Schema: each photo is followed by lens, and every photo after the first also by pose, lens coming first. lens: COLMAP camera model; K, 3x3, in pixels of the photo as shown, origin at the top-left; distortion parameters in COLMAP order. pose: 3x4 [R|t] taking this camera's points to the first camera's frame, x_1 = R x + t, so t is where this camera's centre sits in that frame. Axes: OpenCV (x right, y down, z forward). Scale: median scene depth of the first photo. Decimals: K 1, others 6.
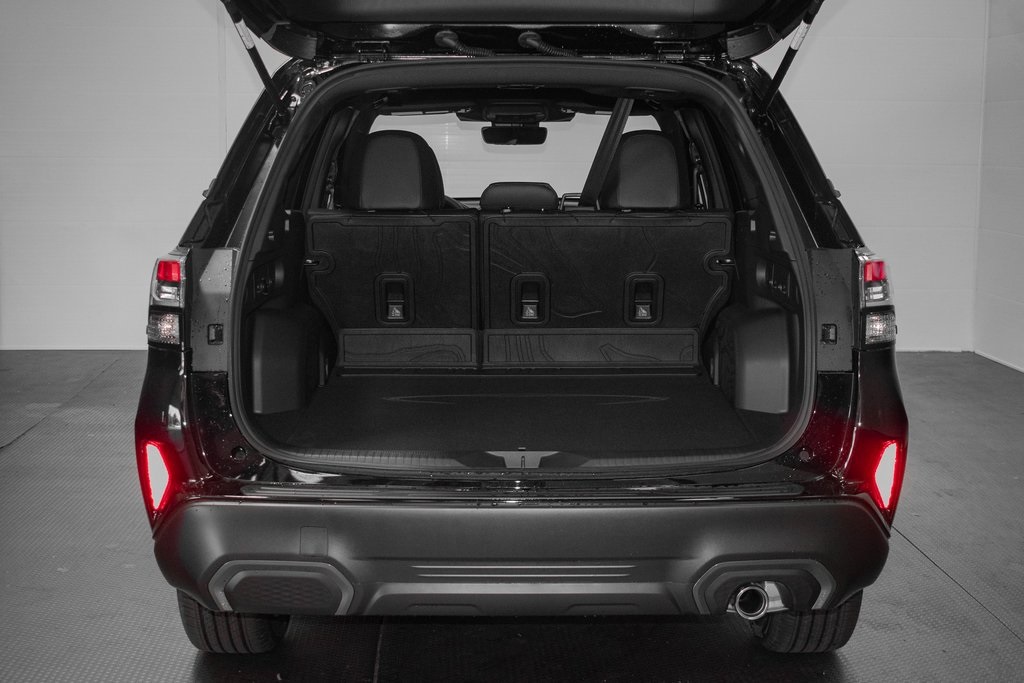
lens RADIAL K [[1403.7, 0, 512.0], [0, 1403.7, 341.5], [0, 0, 1]] dist [-0.010813, 0.004702]
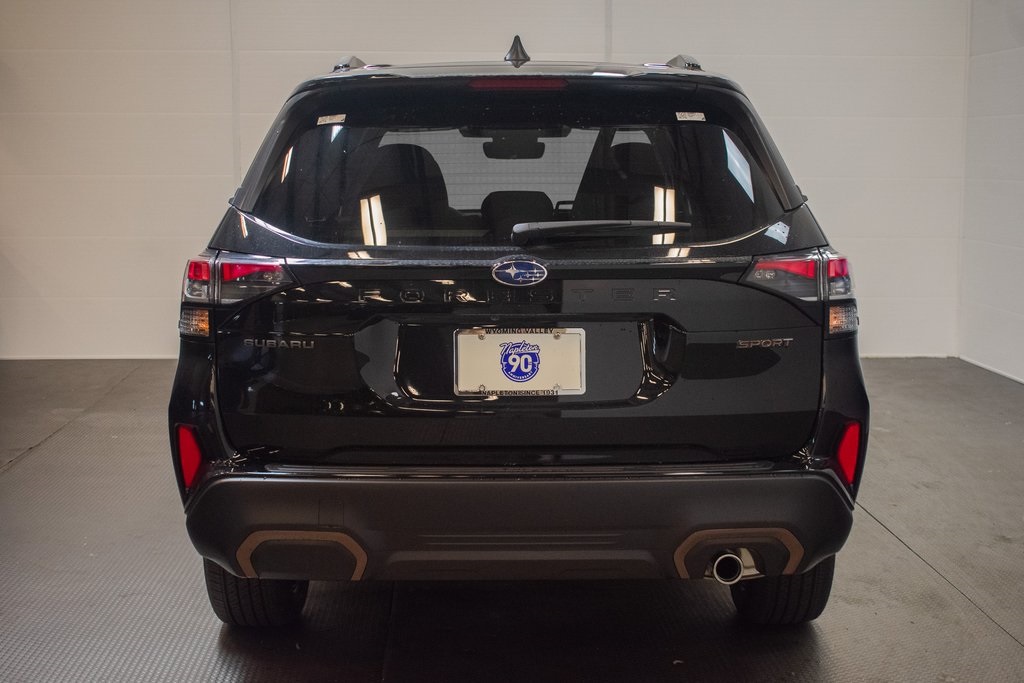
lens RADIAL K [[1403.7, 0, 512.0], [0, 1403.7, 341.5], [0, 0, 1]] dist [-0.010813, 0.004702]
pose [[0.999981, -0.004665, -0.004104, 0.006153], [0.004607, 0.999891, -0.014021, 0.020985], [0.004169, 0.014002, 0.999893, -0.099574]]
